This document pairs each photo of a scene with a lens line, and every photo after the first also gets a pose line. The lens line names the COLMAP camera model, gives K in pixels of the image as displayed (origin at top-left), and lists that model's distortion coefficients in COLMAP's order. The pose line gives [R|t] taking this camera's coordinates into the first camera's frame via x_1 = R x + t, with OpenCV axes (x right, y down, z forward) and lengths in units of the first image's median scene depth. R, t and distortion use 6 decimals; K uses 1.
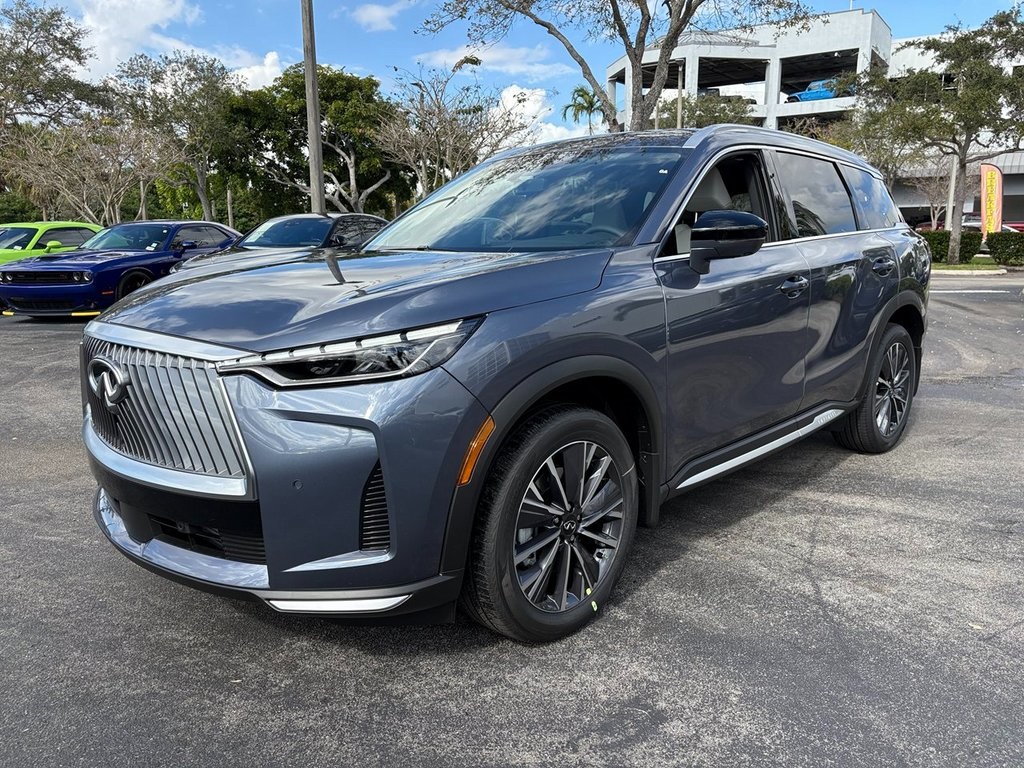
lens RADIAL K [[779.1, 0, 512.0], [0, 779.1, 384.0], [0, 0, 1]] dist [-0.002661, -0.002001]
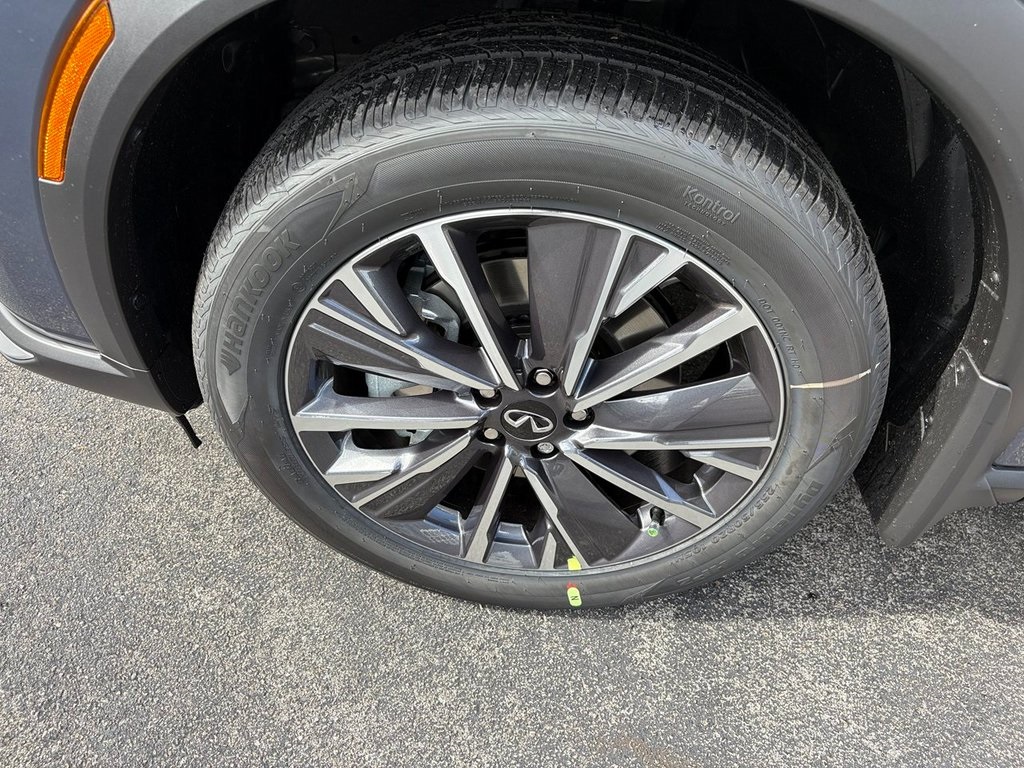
lens RADIAL K [[779.1, 0, 512.0], [0, 779.1, 384.0], [0, 0, 1]] dist [-0.002661, -0.002001]
pose [[0.624325, 0.568778, -0.535452, 0.269557], [-0.211052, 0.782779, 0.585417, -0.041411], [0.752113, -0.252482, 0.608751, 0.839041]]
